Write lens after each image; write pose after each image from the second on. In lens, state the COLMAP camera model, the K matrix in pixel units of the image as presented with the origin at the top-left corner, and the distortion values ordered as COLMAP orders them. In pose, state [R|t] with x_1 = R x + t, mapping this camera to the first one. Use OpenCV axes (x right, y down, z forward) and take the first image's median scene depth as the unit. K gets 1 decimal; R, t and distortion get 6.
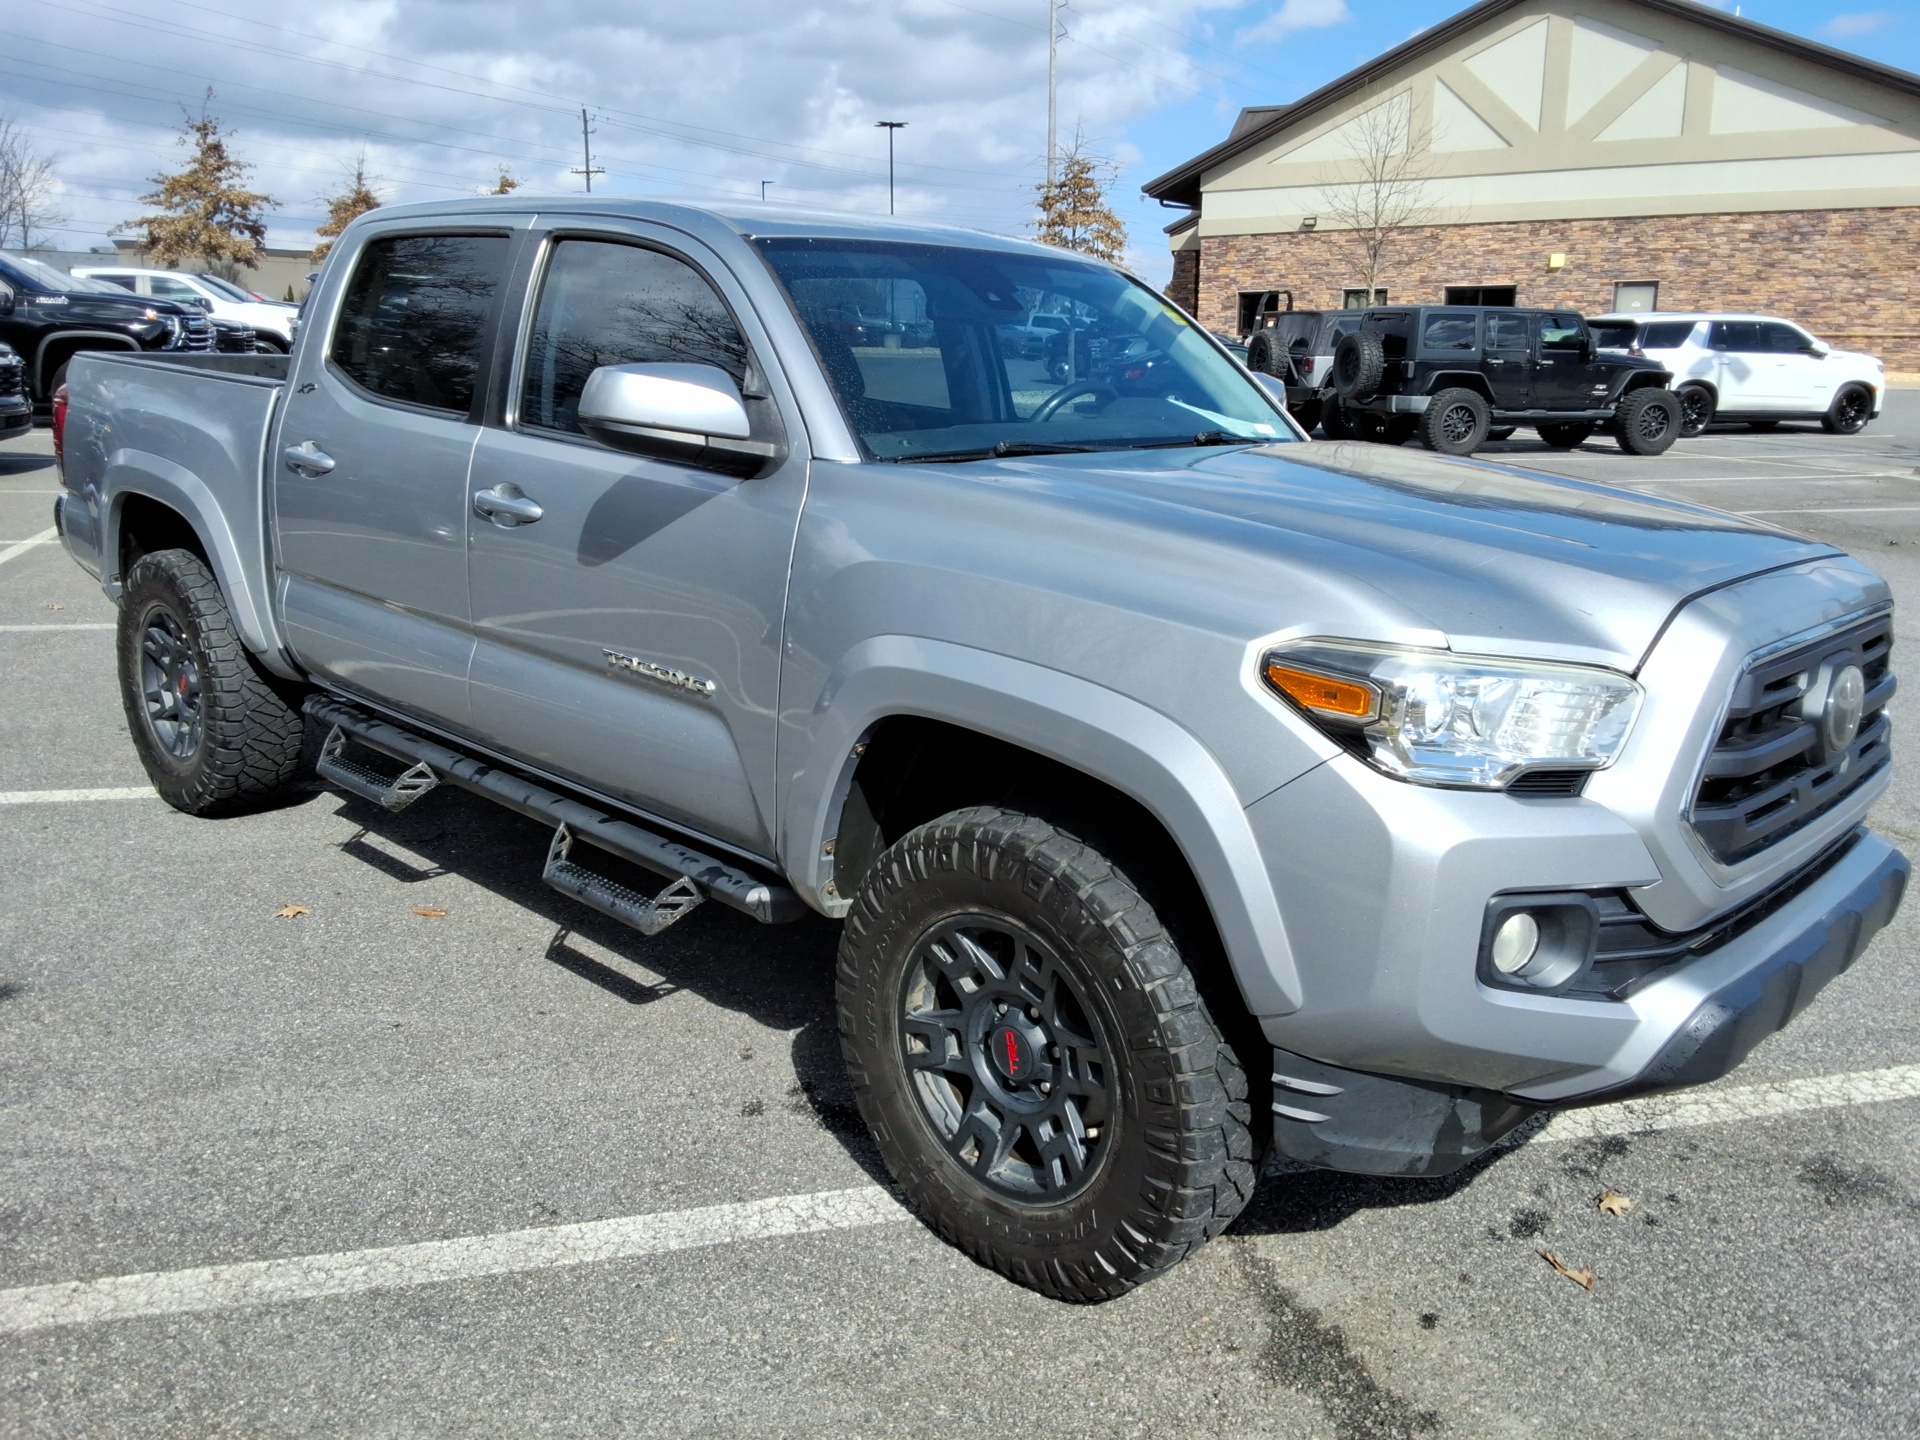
lens RADIAL K [[1554.5, 0, 962.5], [0, 1554.5, 715.3], [0, 0, 1]] dist [0.085798, -0.127725]
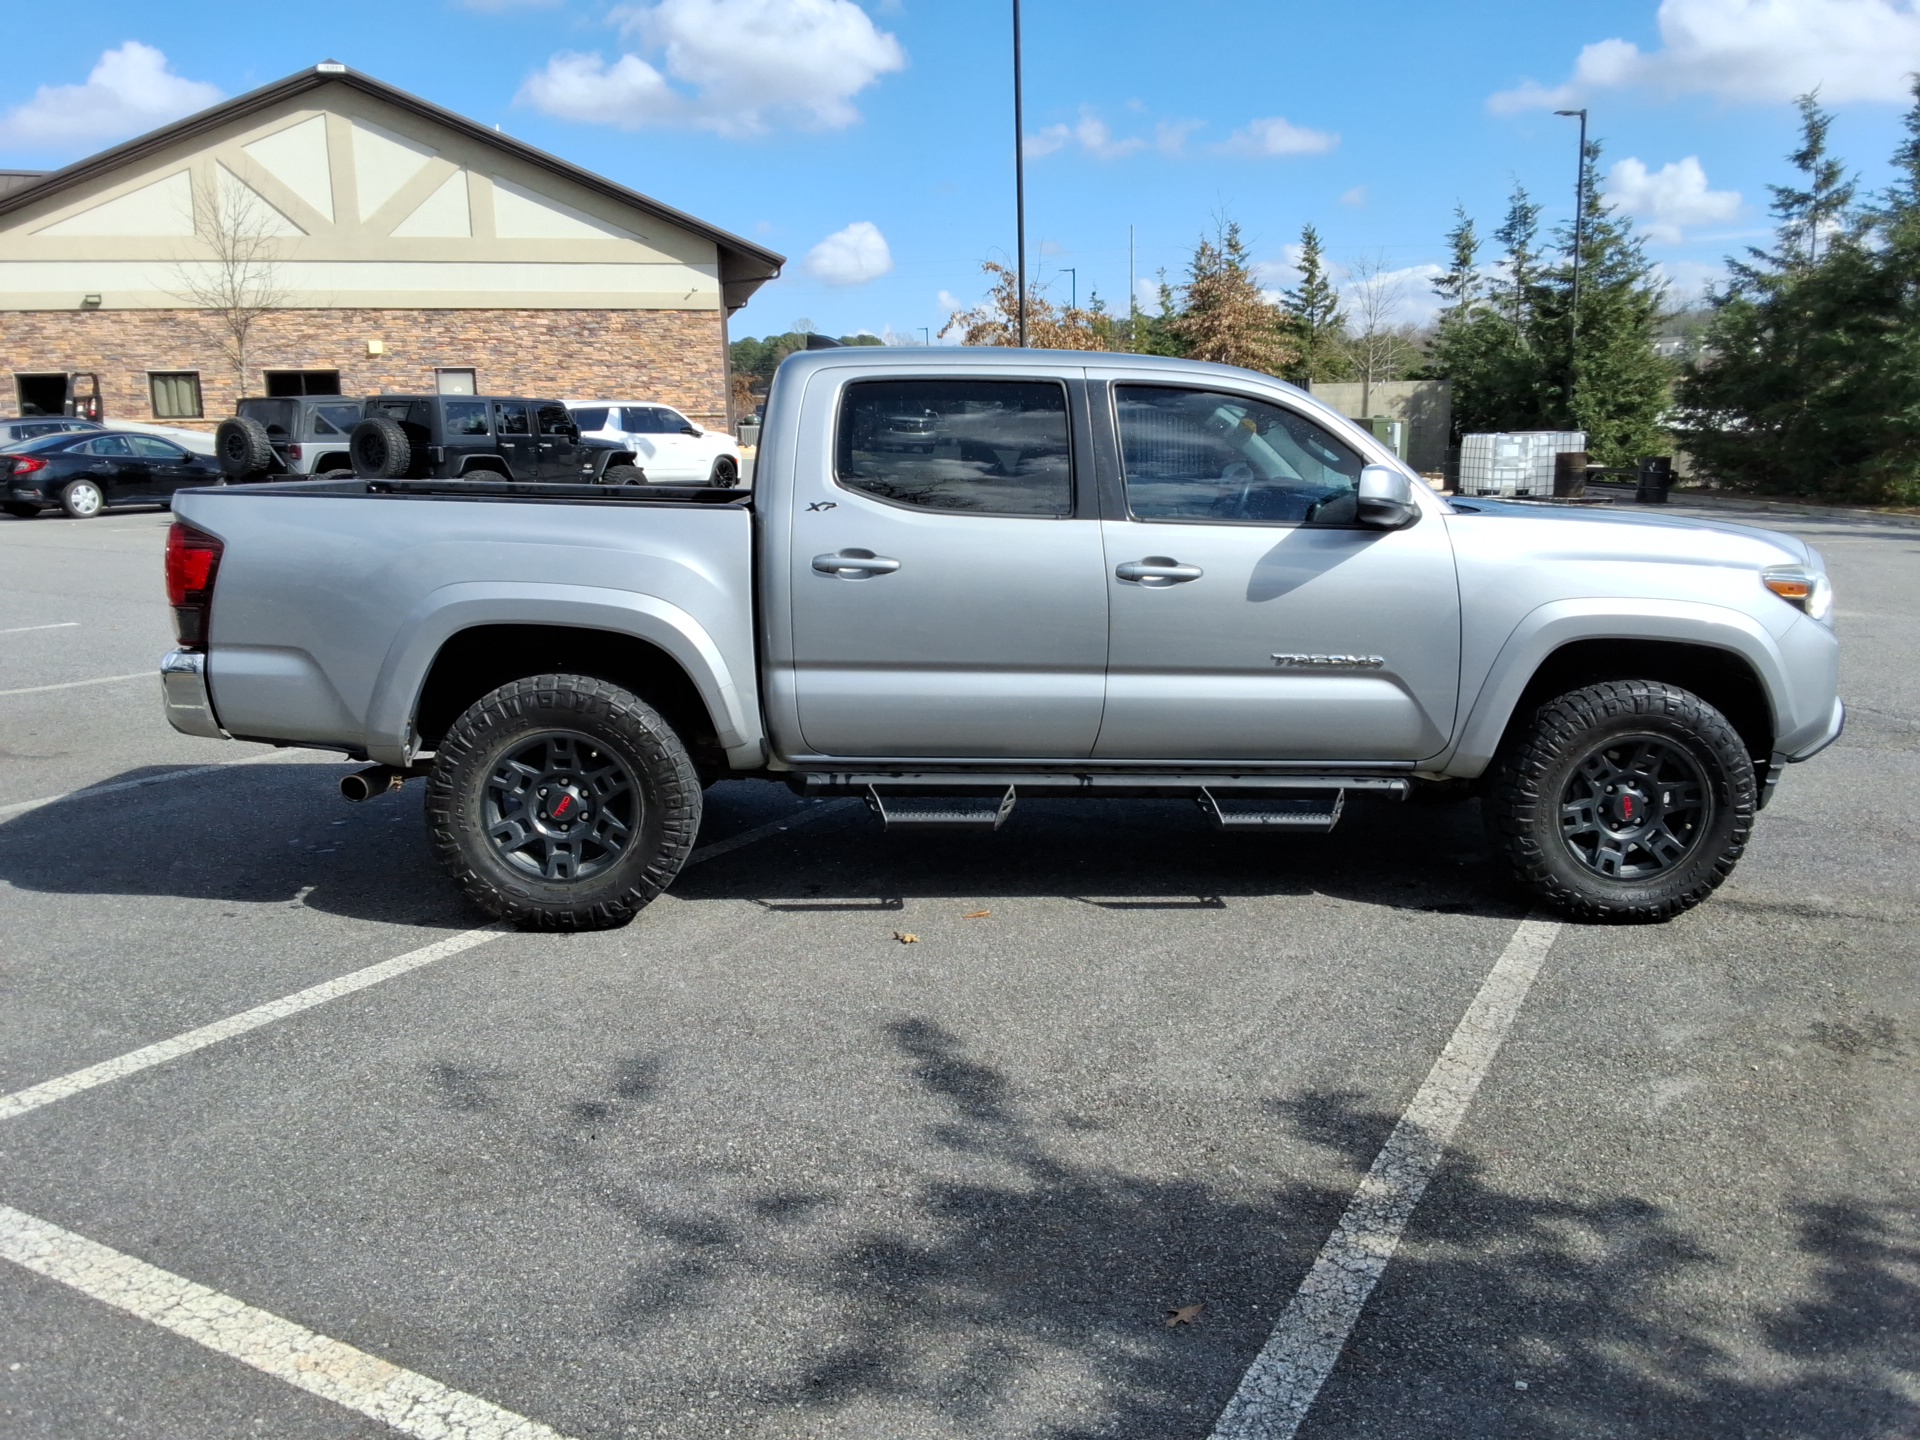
lens RADIAL K [[1554.5, 0, 978.9], [0, 1554.5, 732.8], [0, 0, 1]] dist [0.085798, -0.127725]
pose [[0.688327, -0.160800, 0.707354, -0.132163], [0.186415, 0.981584, 0.041738, -0.007617], [-0.701039, 0.103132, 0.705626, 0.011851]]
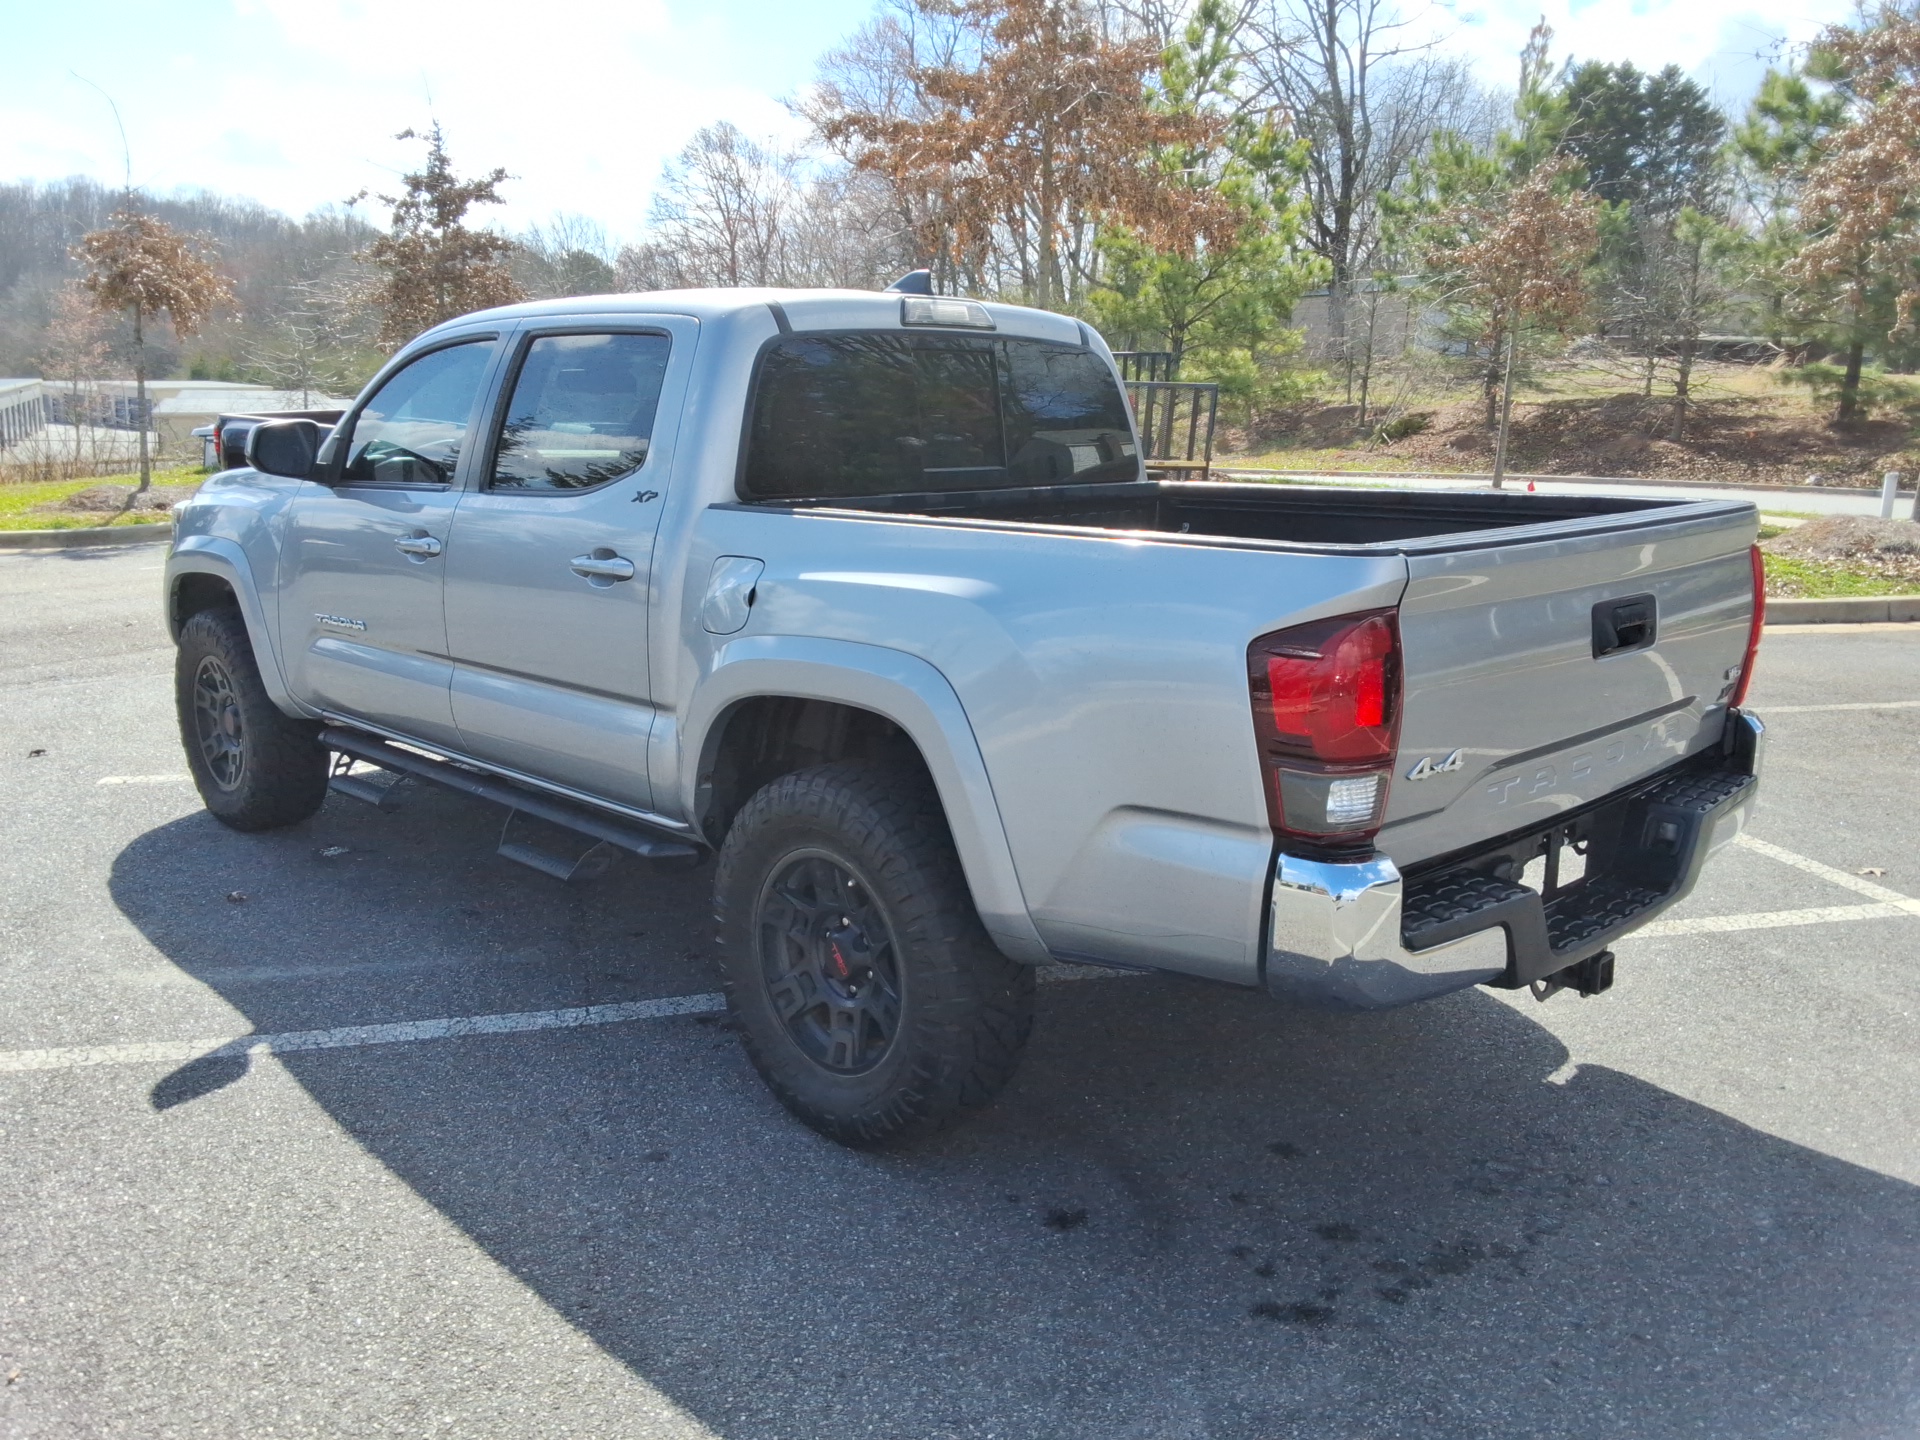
lens RADIAL K [[1554.5, 0, 967.1], [0, 1554.5, 722.6], [0, 0, 1]] dist [0.085798, -0.127725]
pose [[-0.998778, -0.048784, 0.007946, -0.036851], [-0.040628, 0.901863, 0.430108, -0.060948], [-0.028149, 0.429259, -0.902743, 0.240272]]
